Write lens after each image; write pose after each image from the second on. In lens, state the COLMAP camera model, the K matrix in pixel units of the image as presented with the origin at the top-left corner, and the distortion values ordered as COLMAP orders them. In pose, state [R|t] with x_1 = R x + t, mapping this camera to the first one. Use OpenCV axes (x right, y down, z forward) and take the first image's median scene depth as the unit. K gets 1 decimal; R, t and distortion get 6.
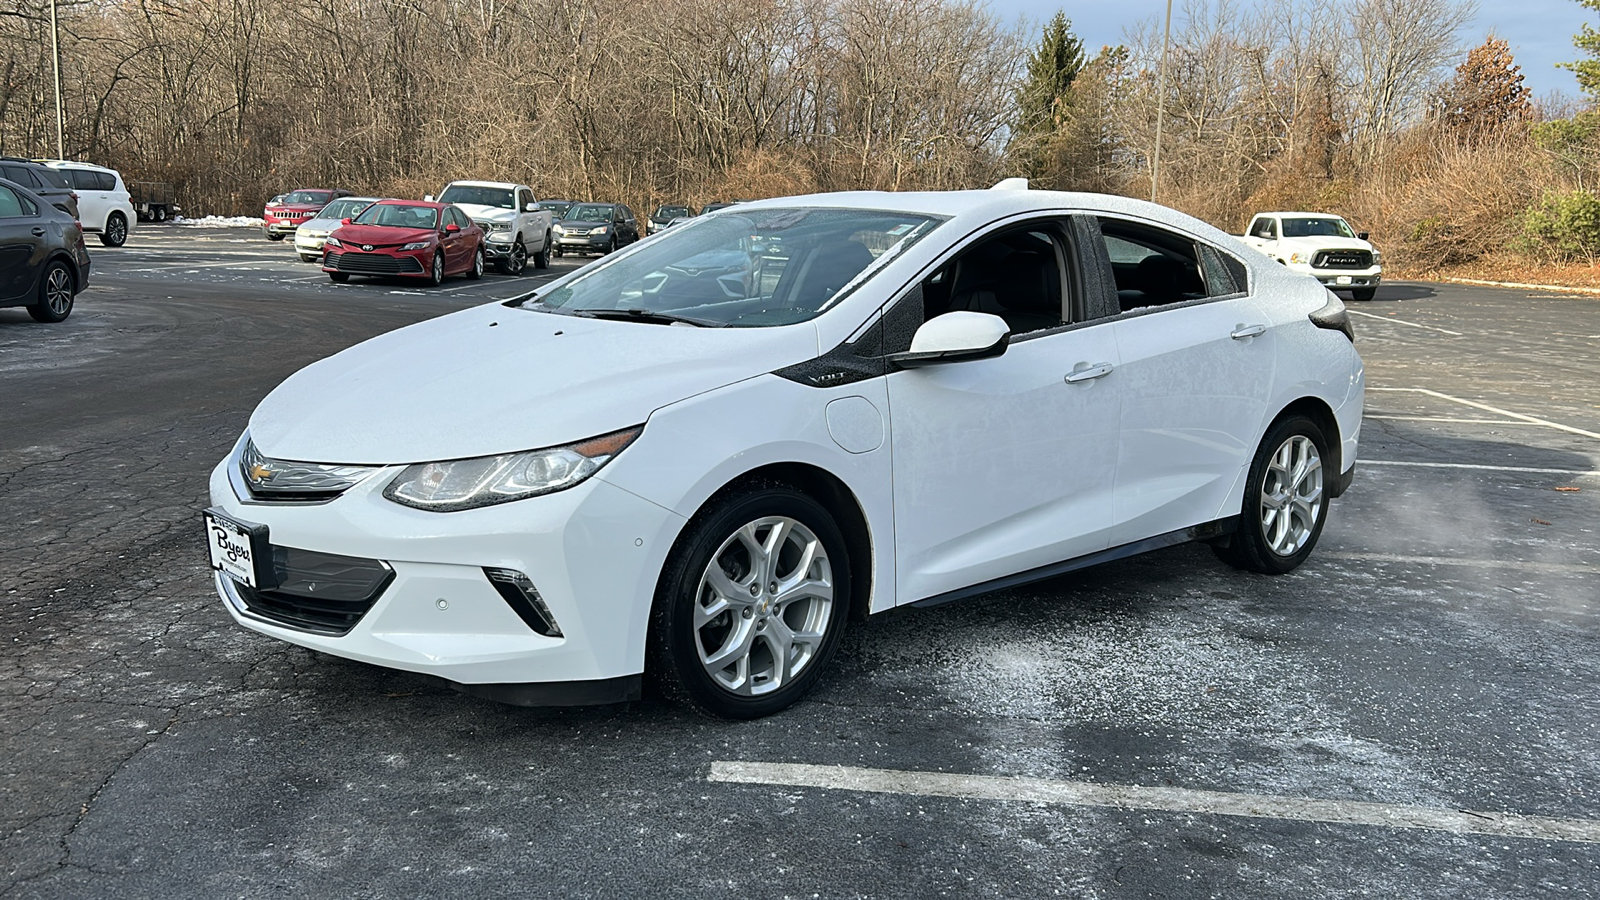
lens RADIAL K [[1384.8, 0, 800.9], [0, 1384.8, 455.5], [0, 0, 1]] dist [0.061017, -0.052866]
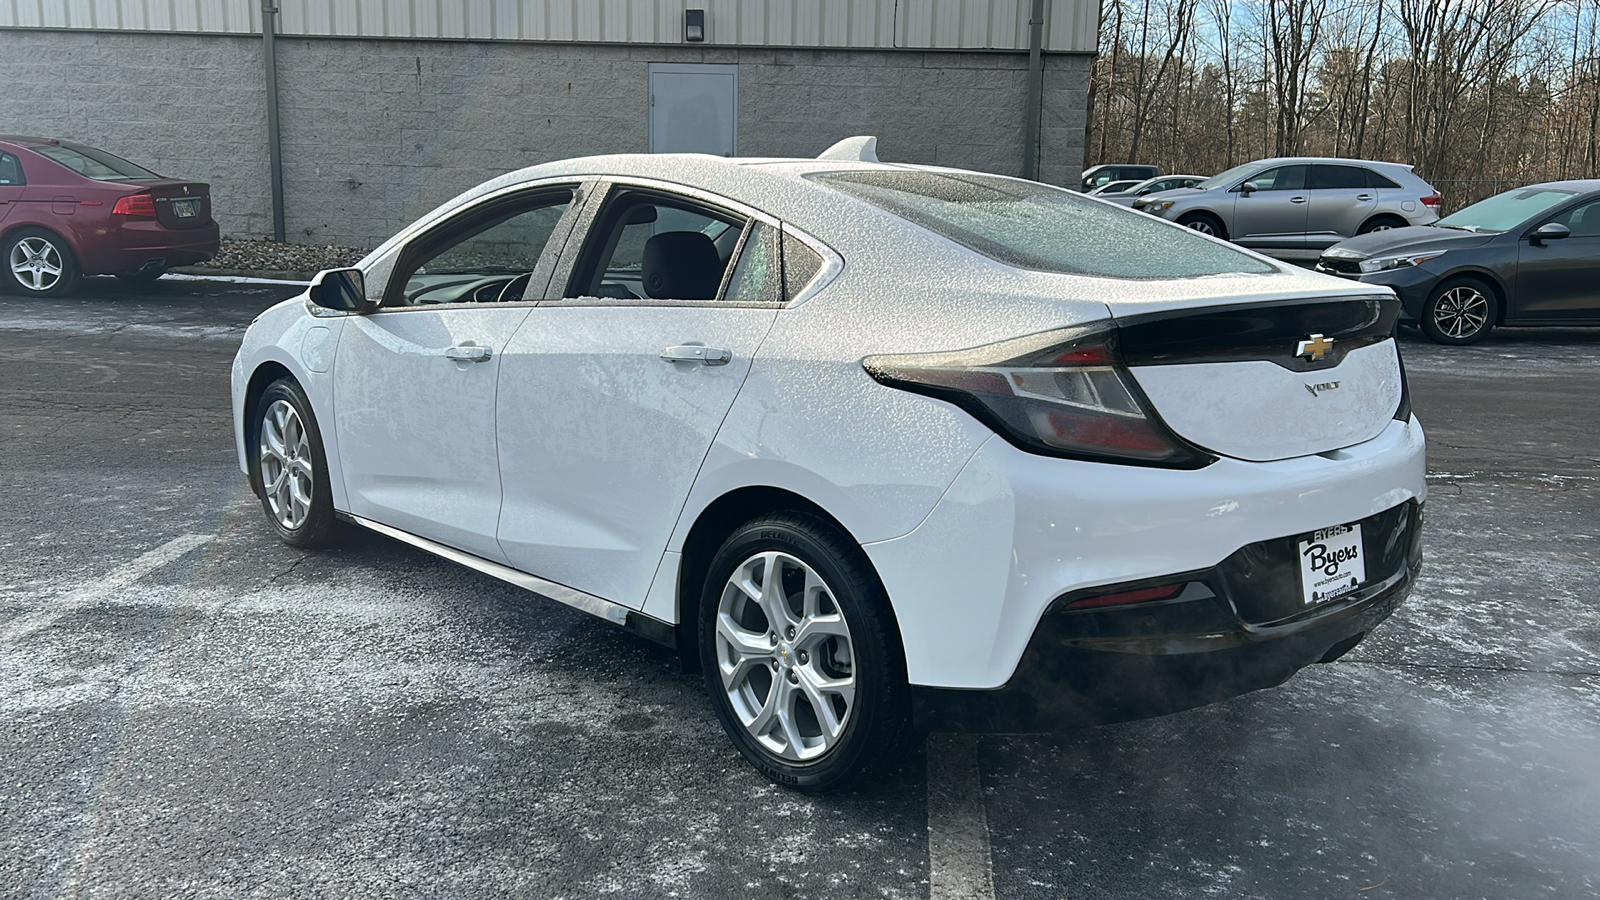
lens RADIAL K [[1384.8, 0, 791.0], [0, 1384.8, 461.0], [0, 0, 1]] dist [0.061017, -0.052866]
pose [[-0.000588, 0.162142, -0.986767, 1.005553], [-0.185224, 0.969675, 0.159444, -0.157959], [0.982696, 0.182866, 0.029463, 1.074494]]
